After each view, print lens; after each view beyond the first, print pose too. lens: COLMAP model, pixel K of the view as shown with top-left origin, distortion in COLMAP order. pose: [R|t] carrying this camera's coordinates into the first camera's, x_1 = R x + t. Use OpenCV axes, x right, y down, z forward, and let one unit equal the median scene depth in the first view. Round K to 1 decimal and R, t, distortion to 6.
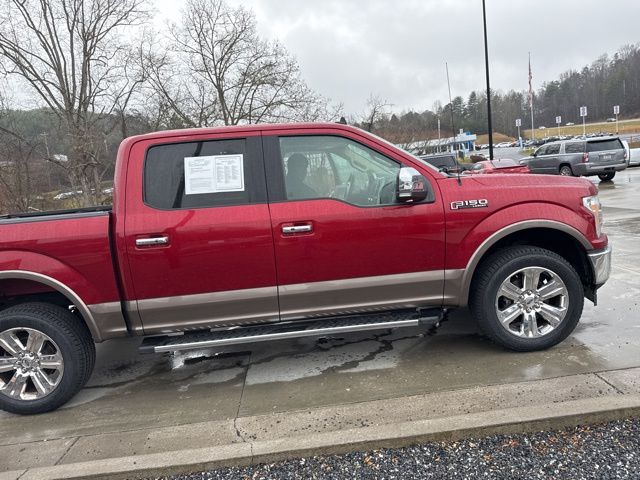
lens RADIAL K [[451.4, 0, 326.2], [0, 451.4, 238.7], [0, 0, 1]] dist [0.048977, -0.055509]
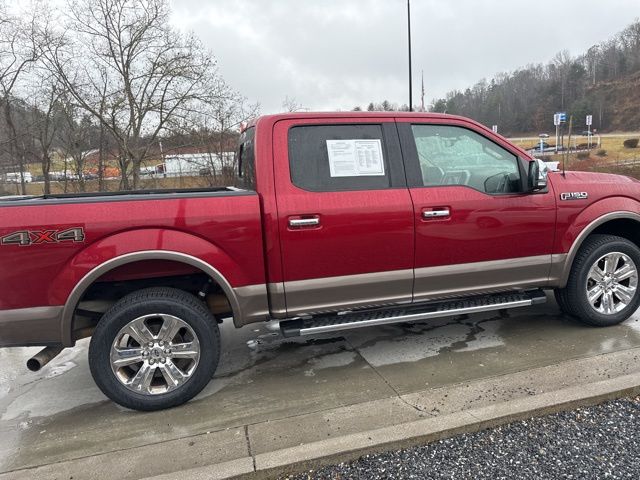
lens RADIAL K [[453.4, 0, 328.8], [0, 453.4, 230.9], [0, 0, 1]] dist [0.046553, -0.047308]
pose [[0.974257, 0.017207, 0.224783, -0.525017], [-0.012048, 0.999632, -0.024303, 0.045413], [-0.225119, 0.020969, 0.974106, 0.026228]]
